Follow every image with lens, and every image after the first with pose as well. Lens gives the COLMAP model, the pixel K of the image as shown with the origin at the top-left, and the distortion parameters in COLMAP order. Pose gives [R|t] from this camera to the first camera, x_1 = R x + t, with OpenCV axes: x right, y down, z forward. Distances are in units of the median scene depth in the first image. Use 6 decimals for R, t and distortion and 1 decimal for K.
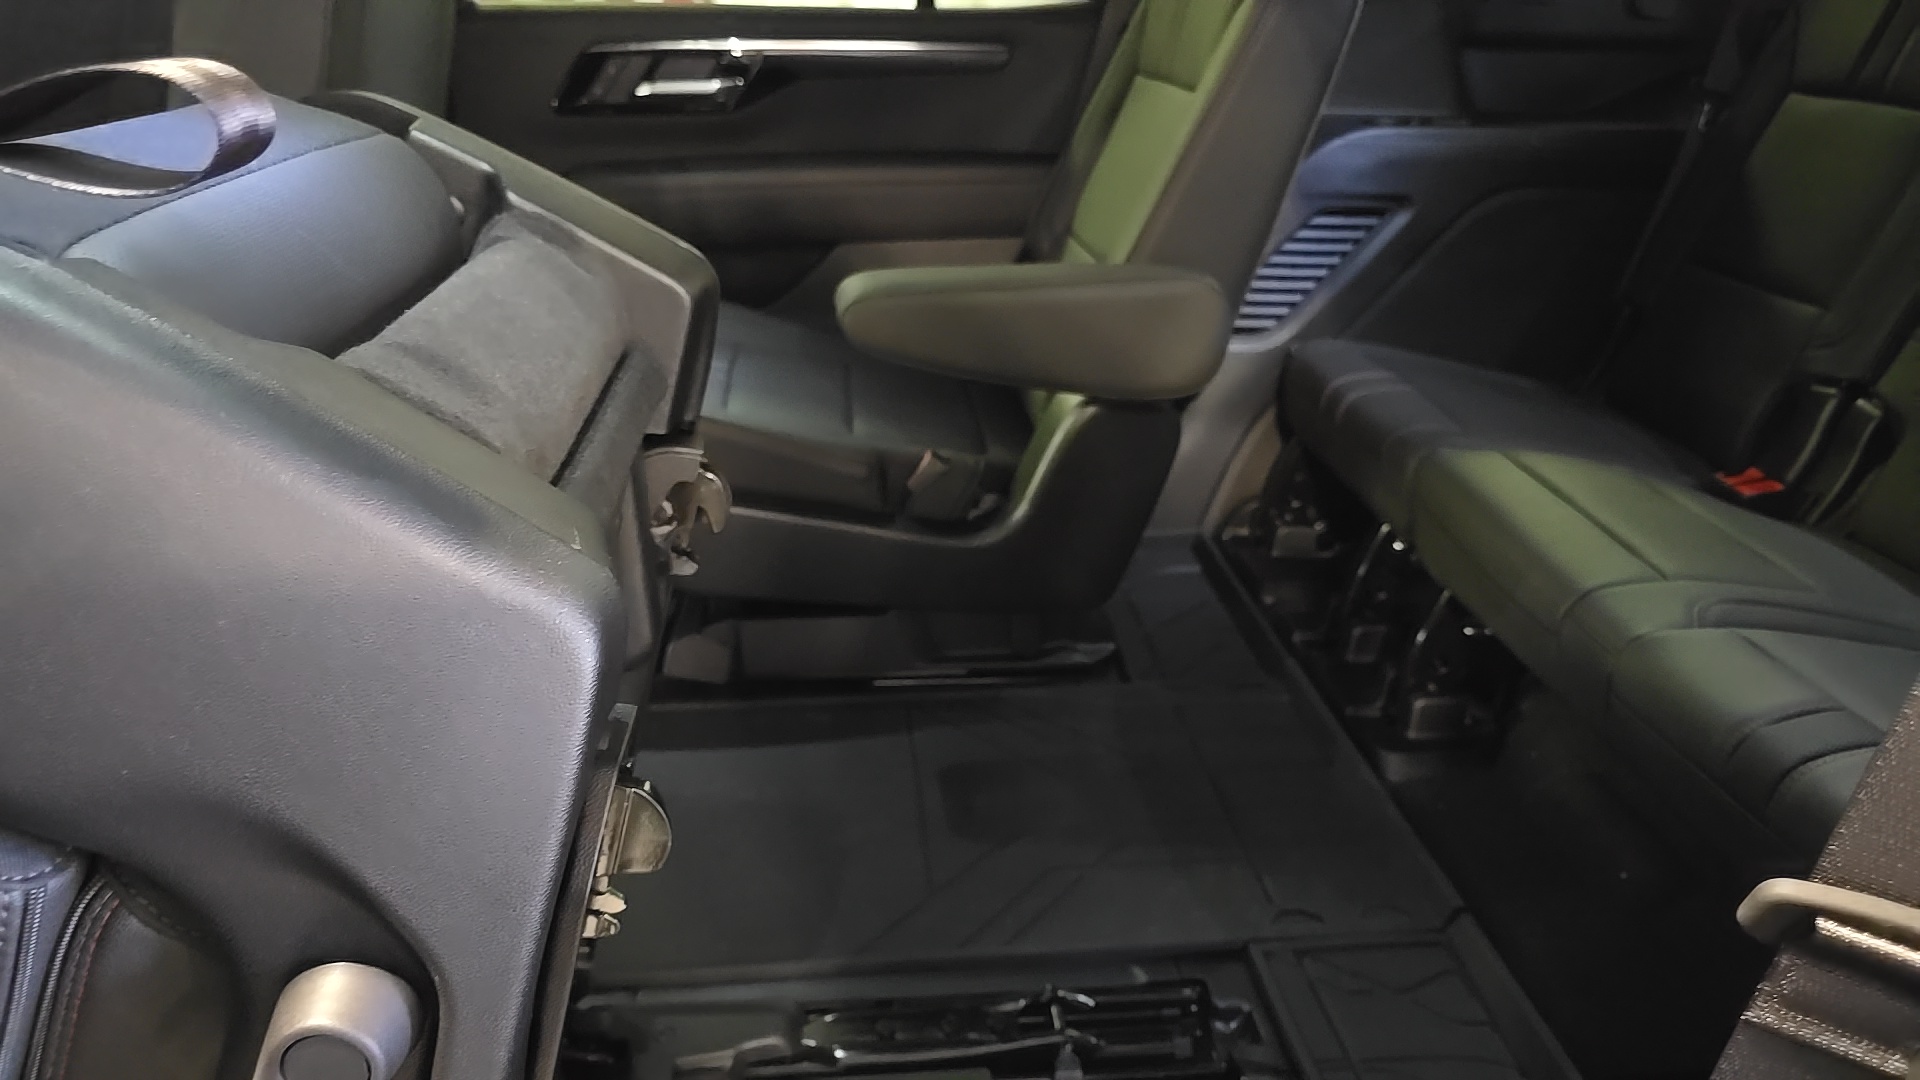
lens RADIAL K [[1309.4, 0, 1009.2], [0, 1309.4, 543.9], [0, 0, 1]] dist [0.007649, 0.001009]
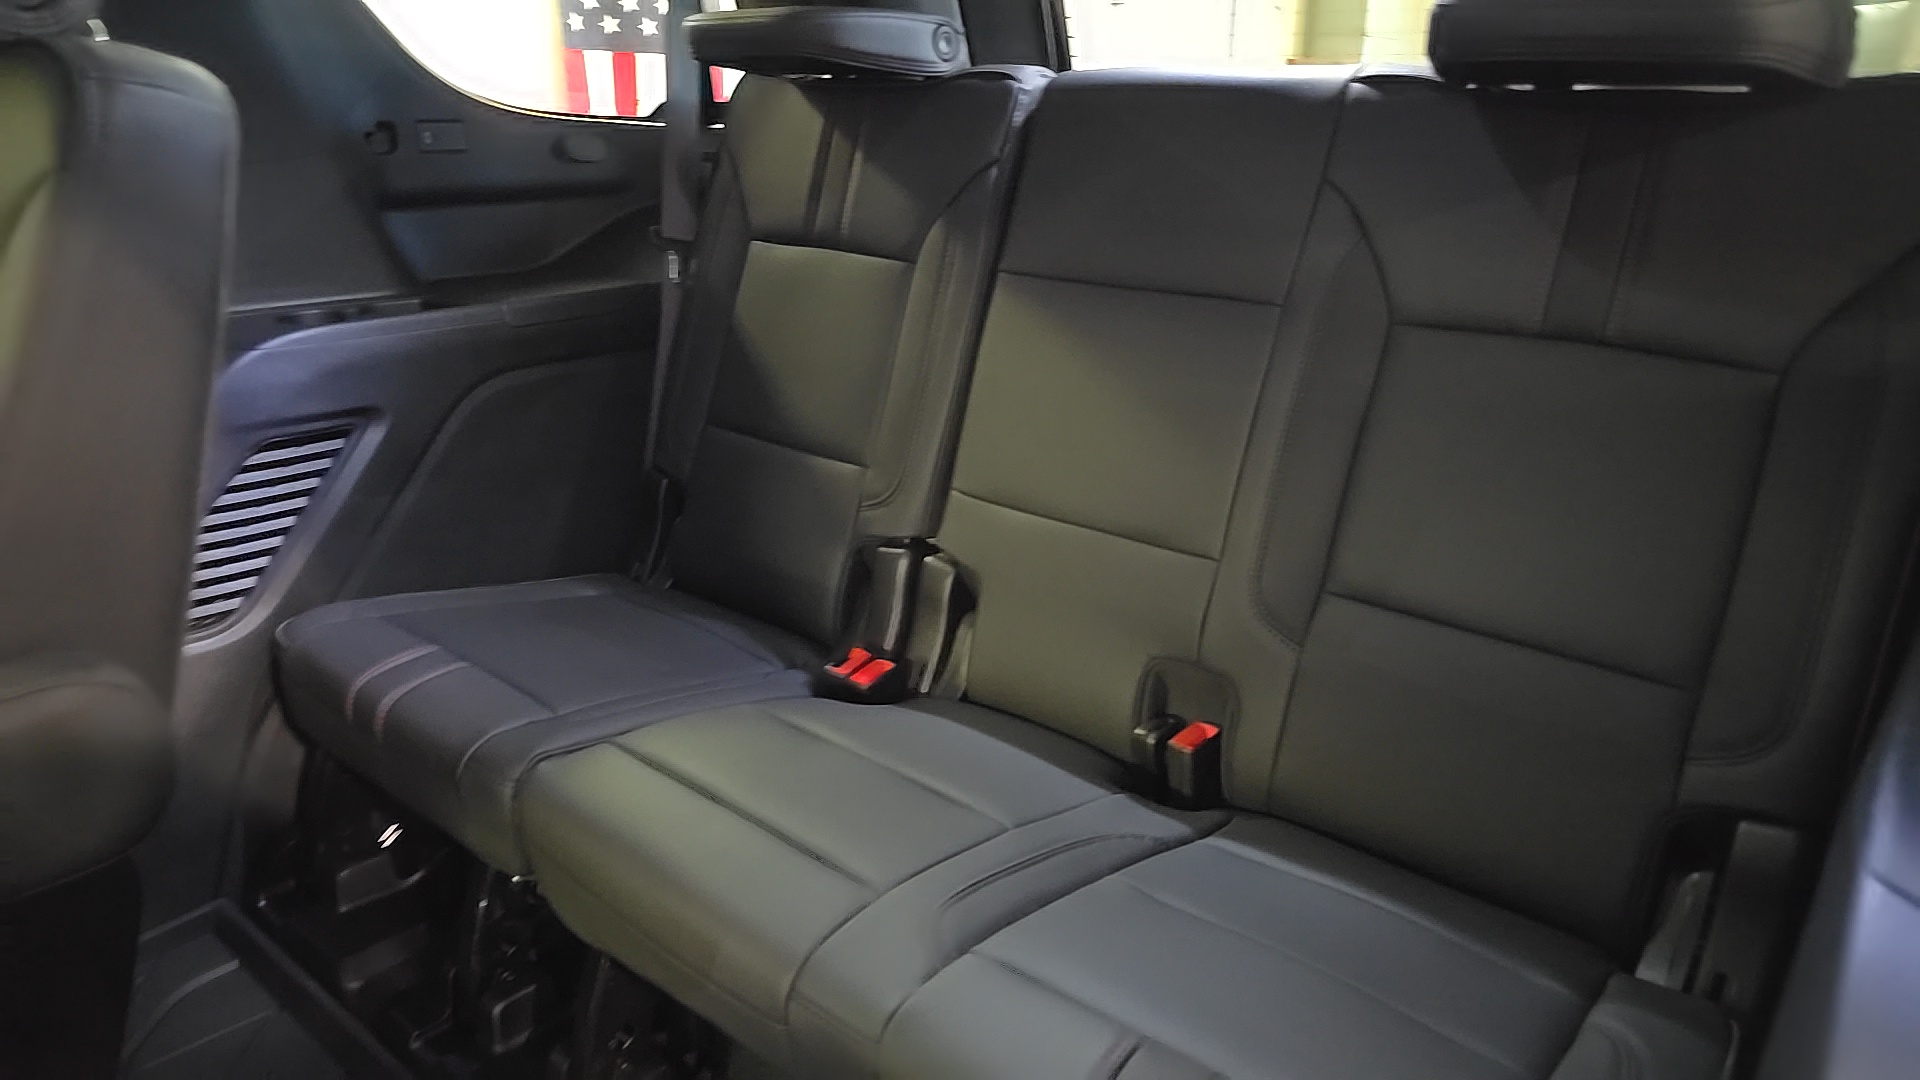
lens RADIAL K [[1288.4, 0, 957.3], [0, 1288.4, 543.4], [0, 0, 1]] dist [0.056816, -0.050566]
pose [[0.740503, -0.257483, 0.620772, 0.060548], [0.287888, 0.956186, 0.053191, -0.137881], [-0.607269, 0.139325, 0.782185, 0.198633]]
